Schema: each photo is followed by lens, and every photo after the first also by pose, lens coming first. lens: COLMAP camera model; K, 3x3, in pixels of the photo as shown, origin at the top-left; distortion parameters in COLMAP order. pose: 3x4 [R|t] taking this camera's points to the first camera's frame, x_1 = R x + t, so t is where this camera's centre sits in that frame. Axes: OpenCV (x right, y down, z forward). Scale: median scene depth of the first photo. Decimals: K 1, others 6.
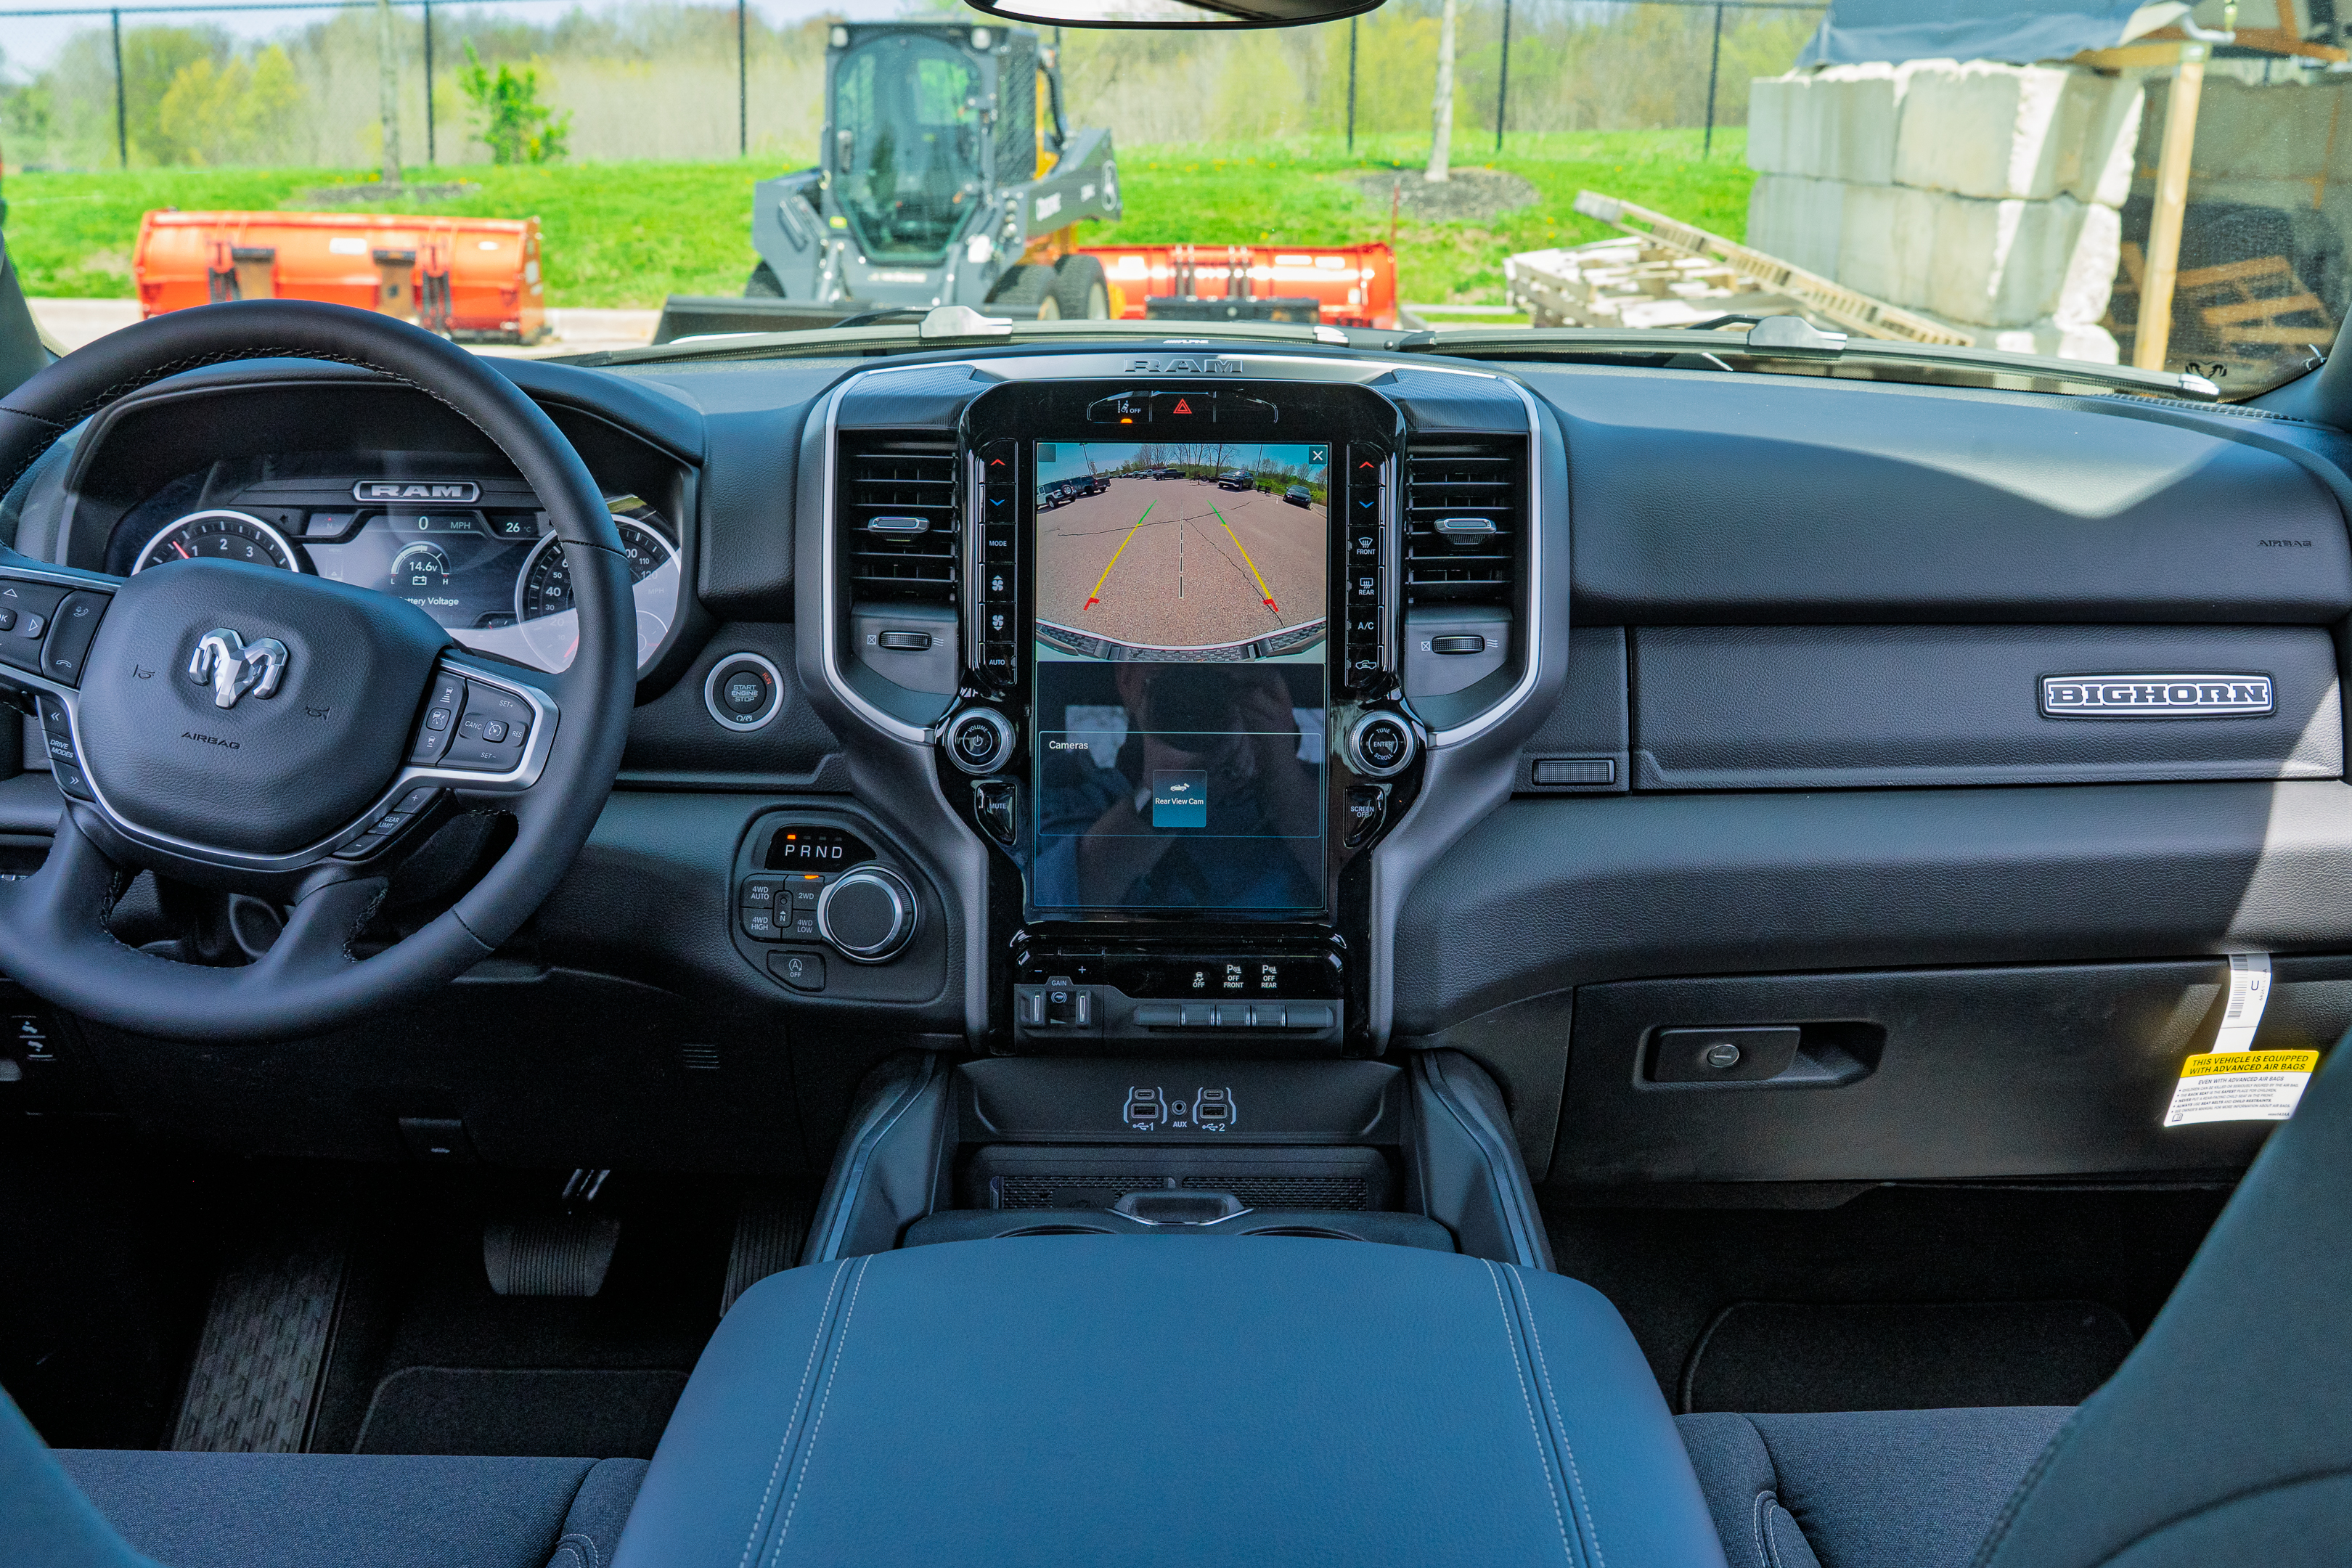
lens RADIAL K [[2437.0, 0, 1176.0], [0, 2437.0, 784.0], [0, 0, 1]] dist [0.006540, -0.016946]
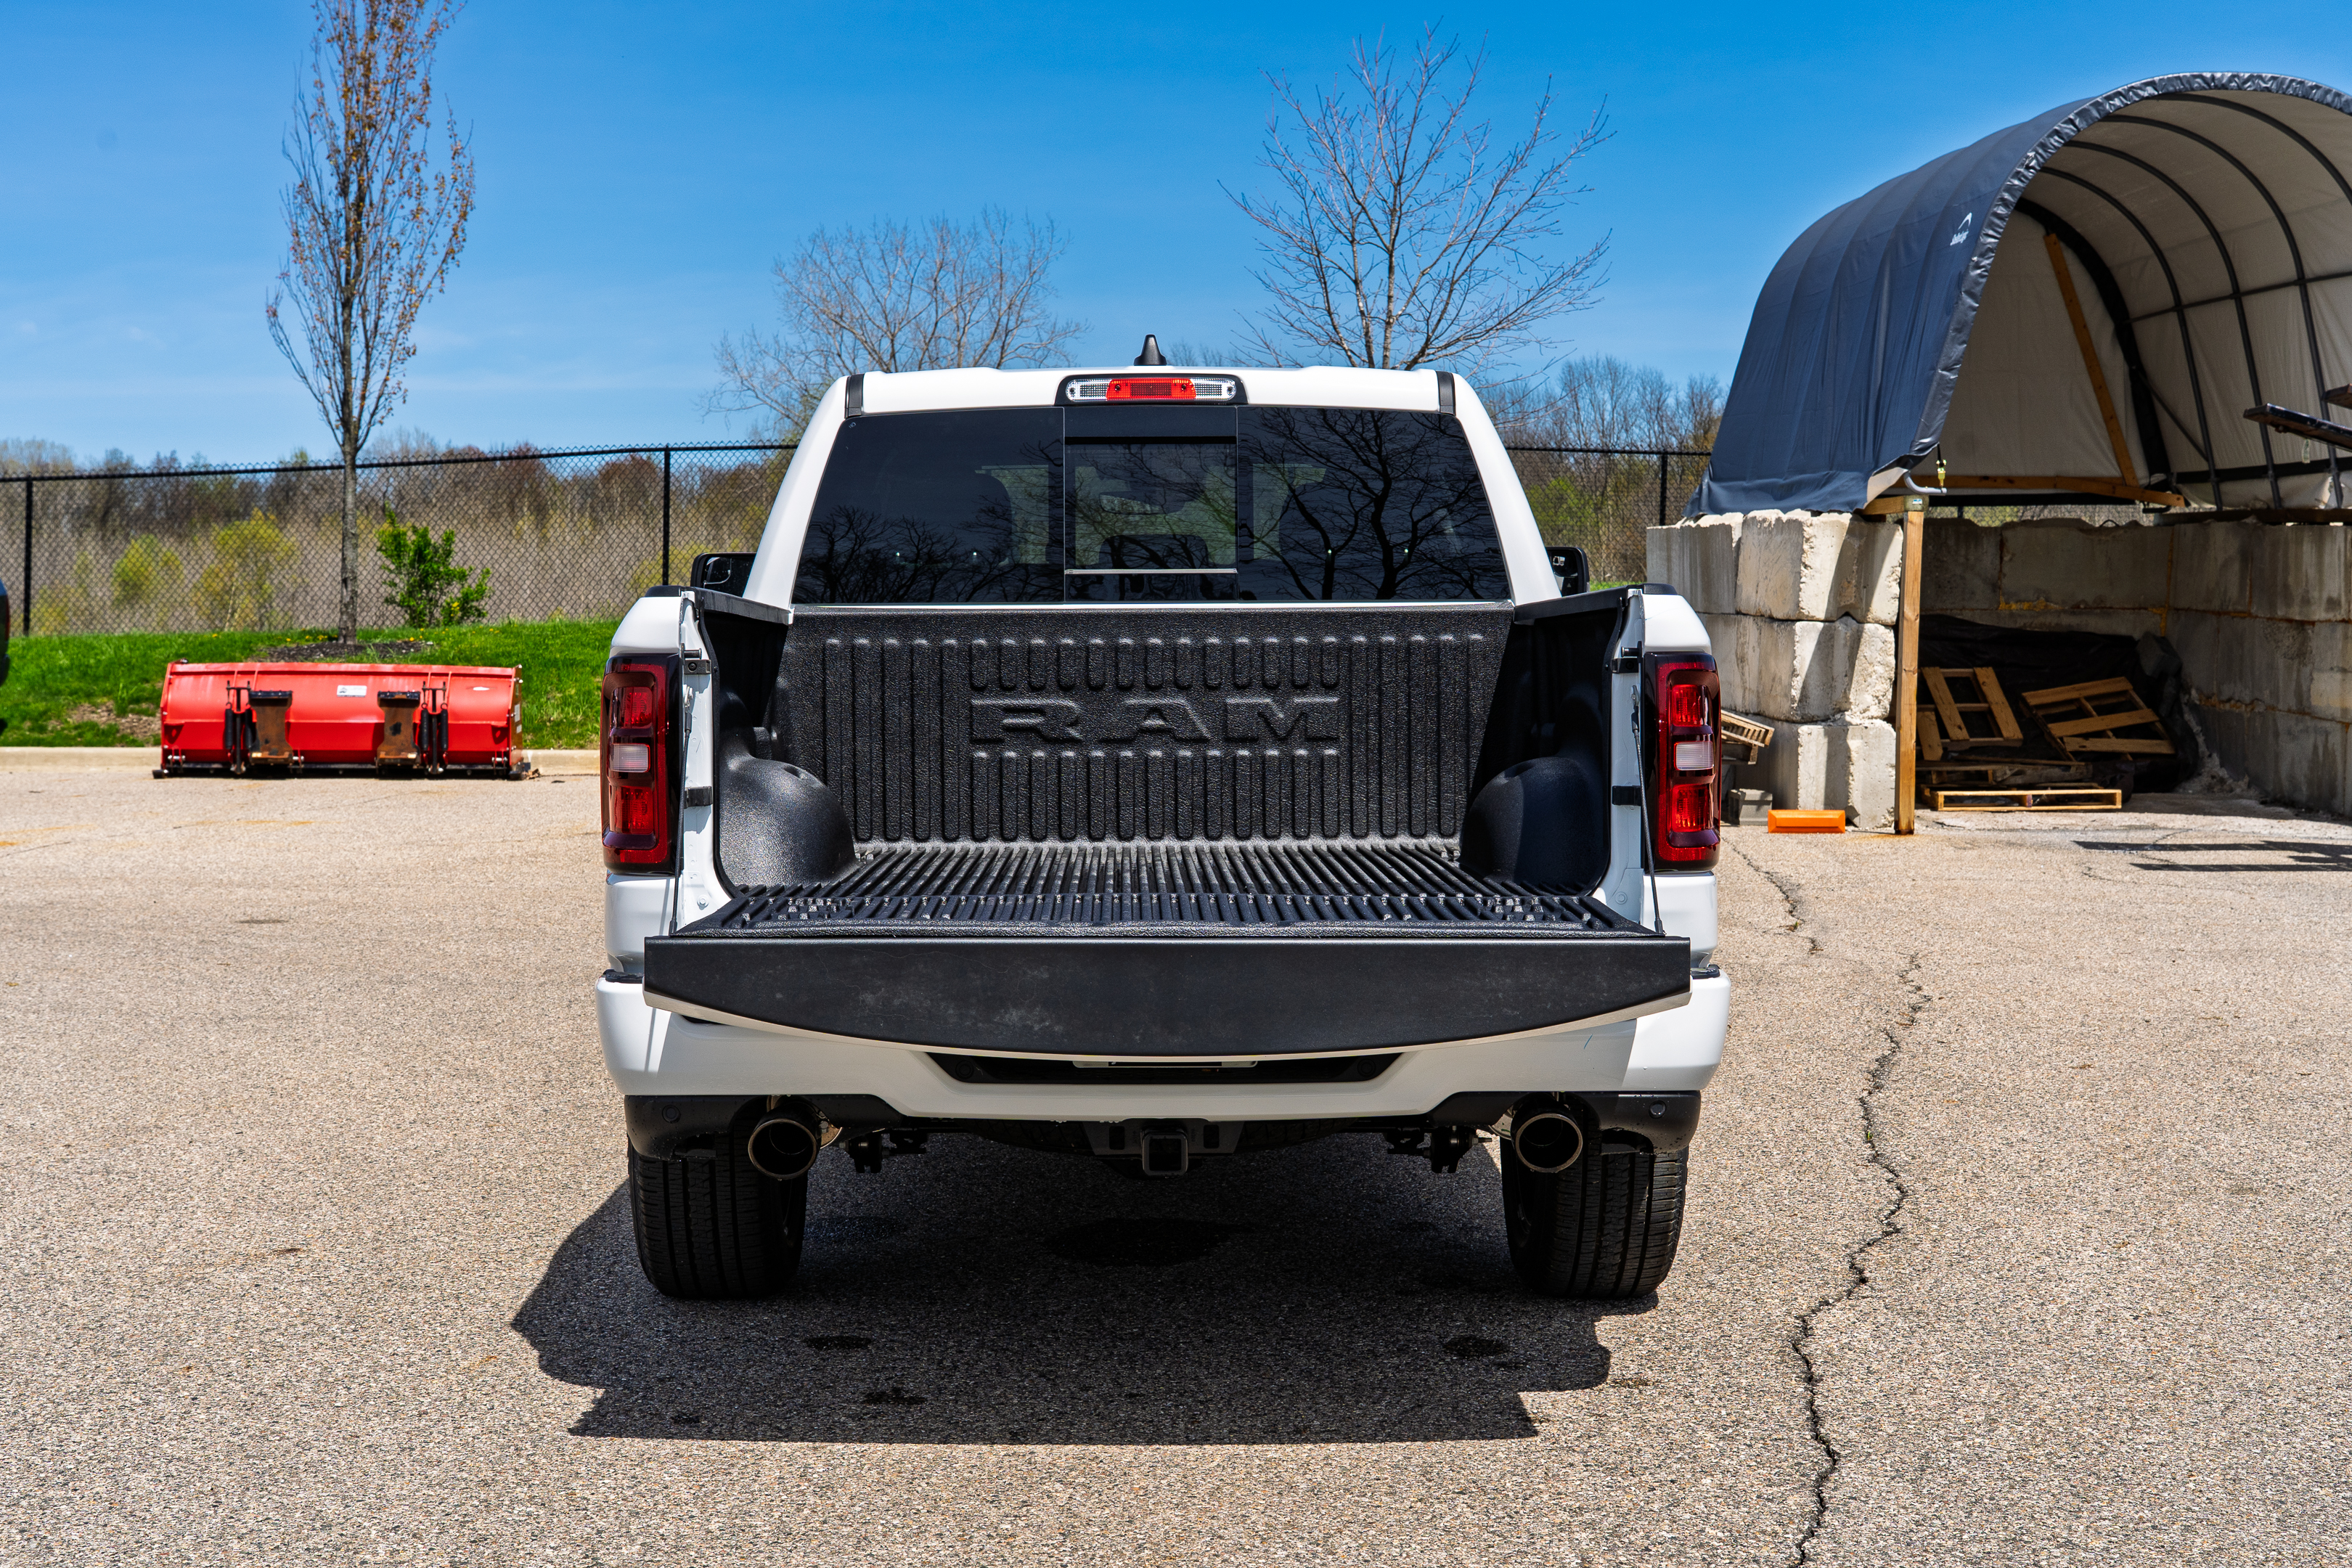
lens RADIAL K [[3416.4, 0, 1246.8], [0, 3416.4, 775.5], [0, 0, 1]] dist [-0.015666, 0.105037]
pose [[0.998909, -0.014851, 0.044273, -0.009815], [0.023821, 0.977504, -0.209568, 0.142078], [-0.040164, 0.210394, 0.976791, -0.484493]]
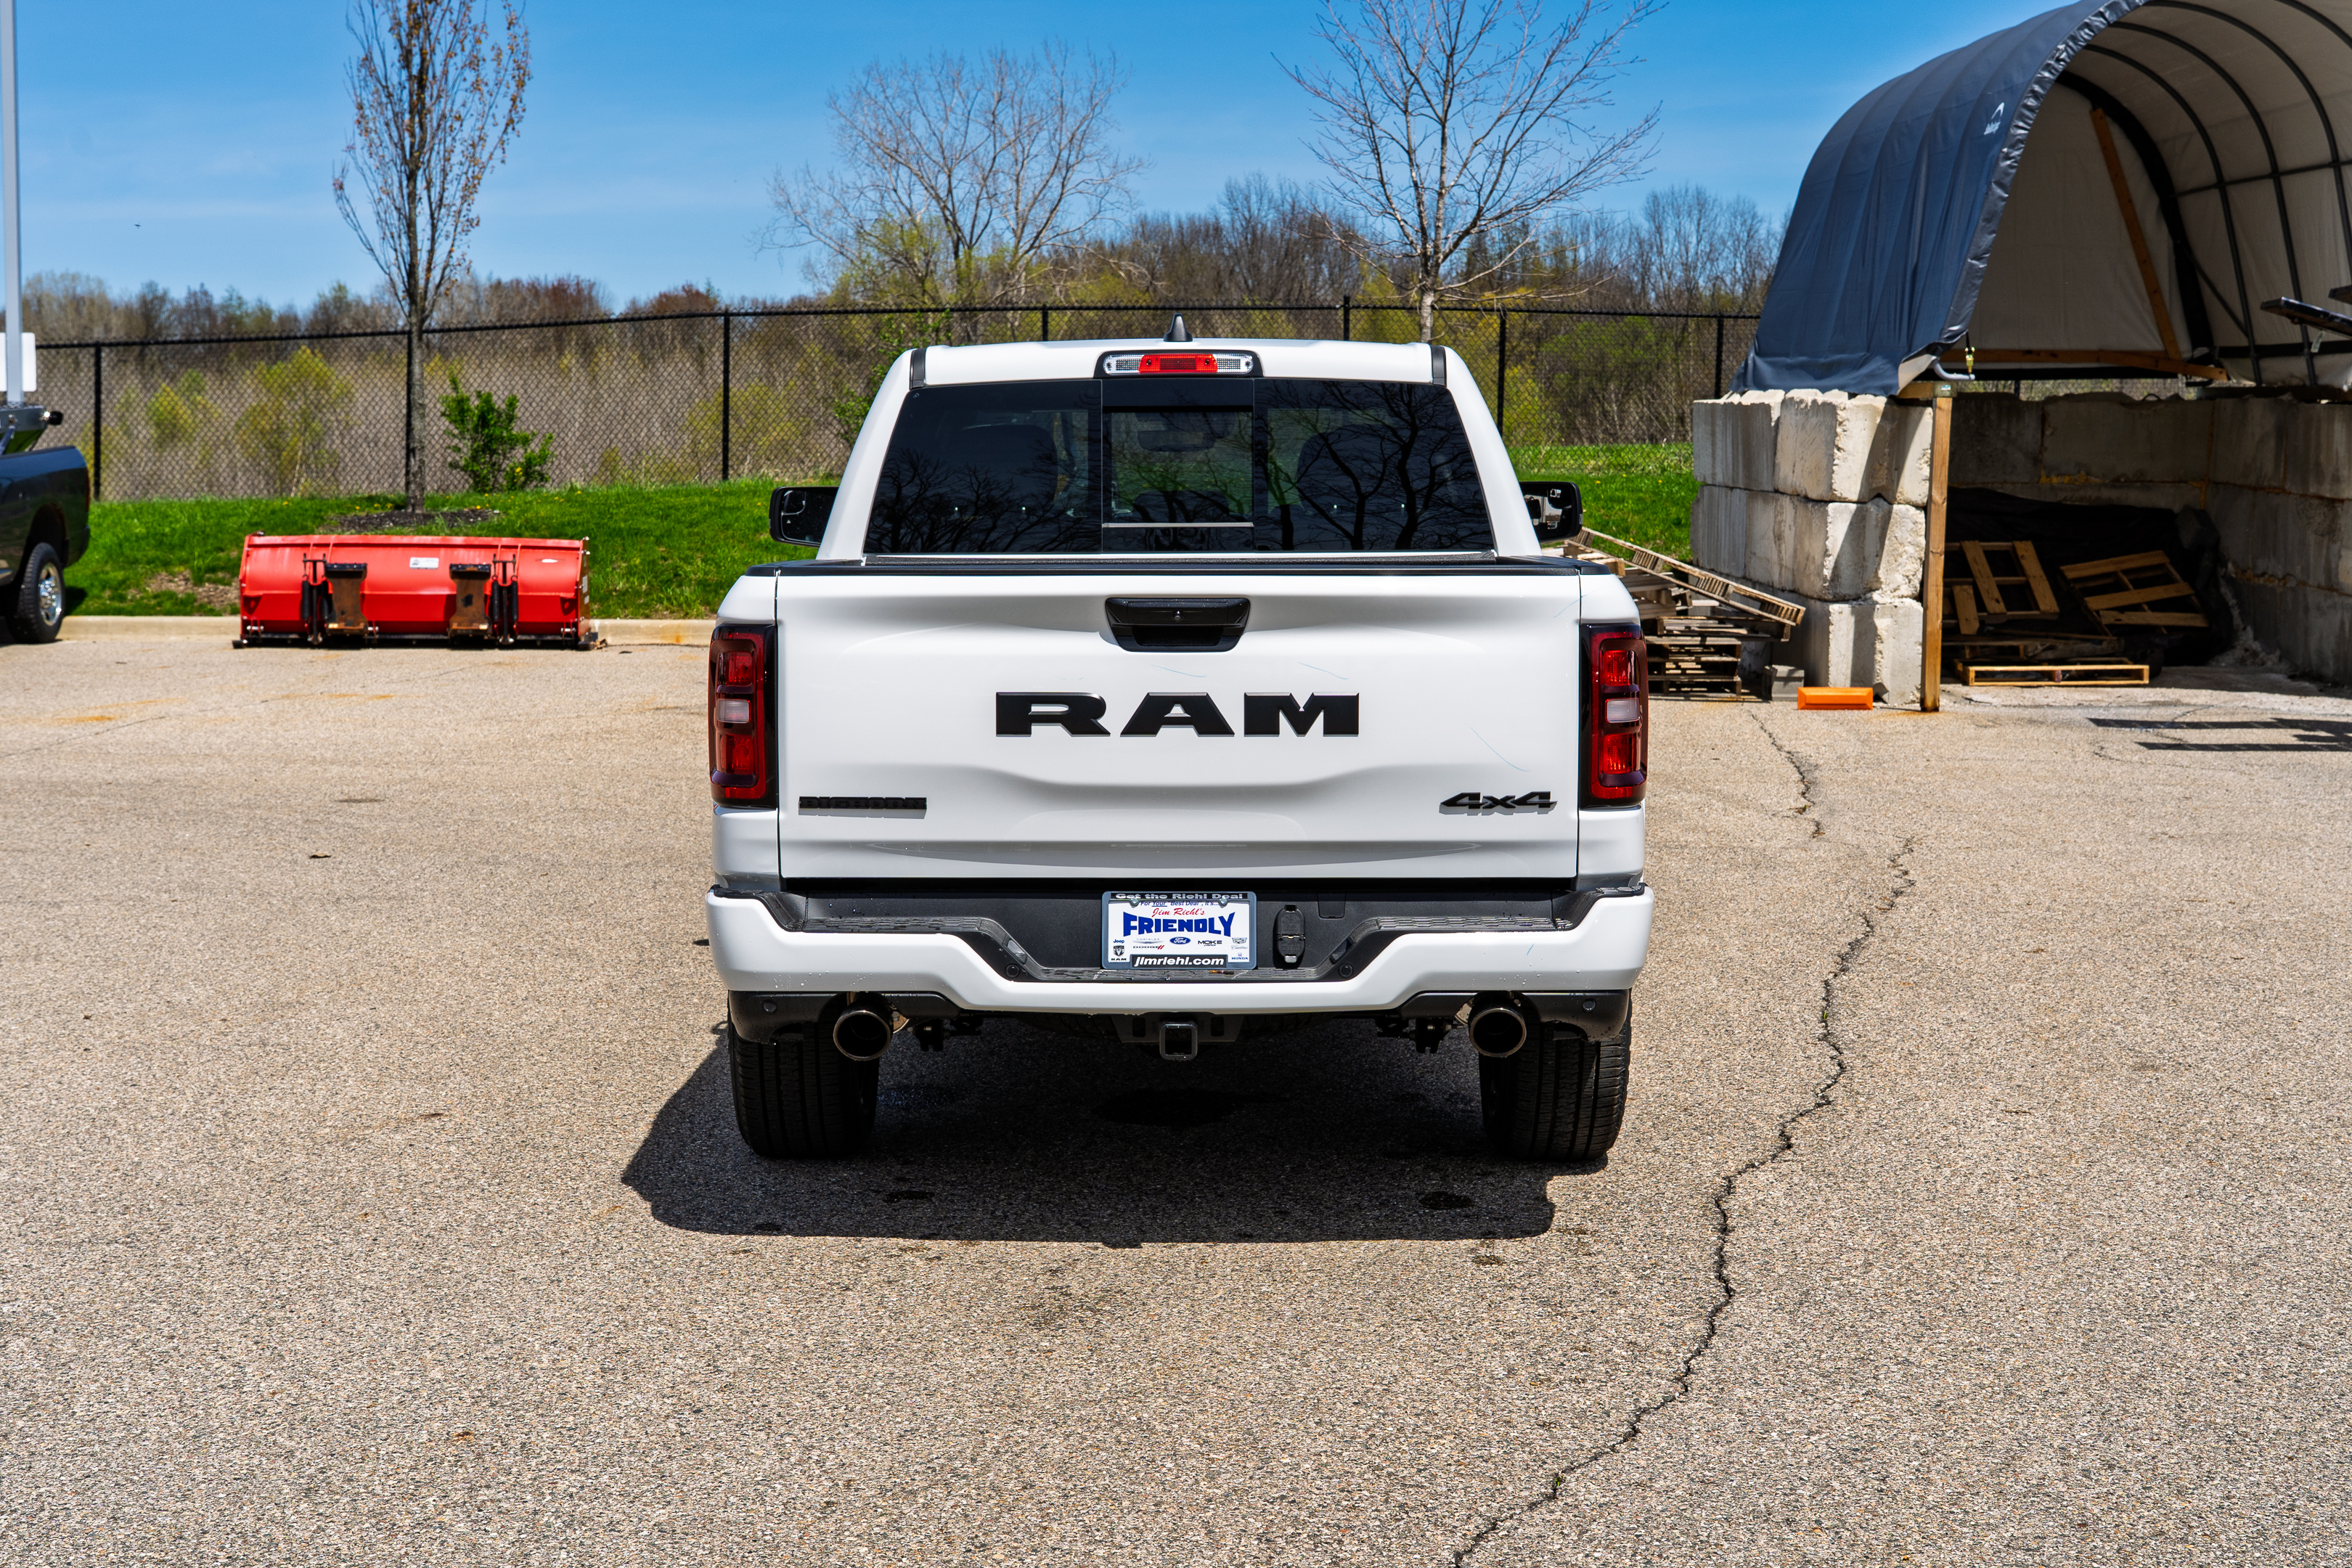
lens RADIAL K [[3516.3, 0, 1262.4], [0, 3516.3, 795.3], [0, 0, 1]] dist [-0.010022, 0.095722]
pose [[0.999486, -0.014545, 0.028565, -0.004929], [0.018941, 0.986902, -0.160203, 0.146165], [-0.025860, 0.160662, 0.986671, -0.566864]]
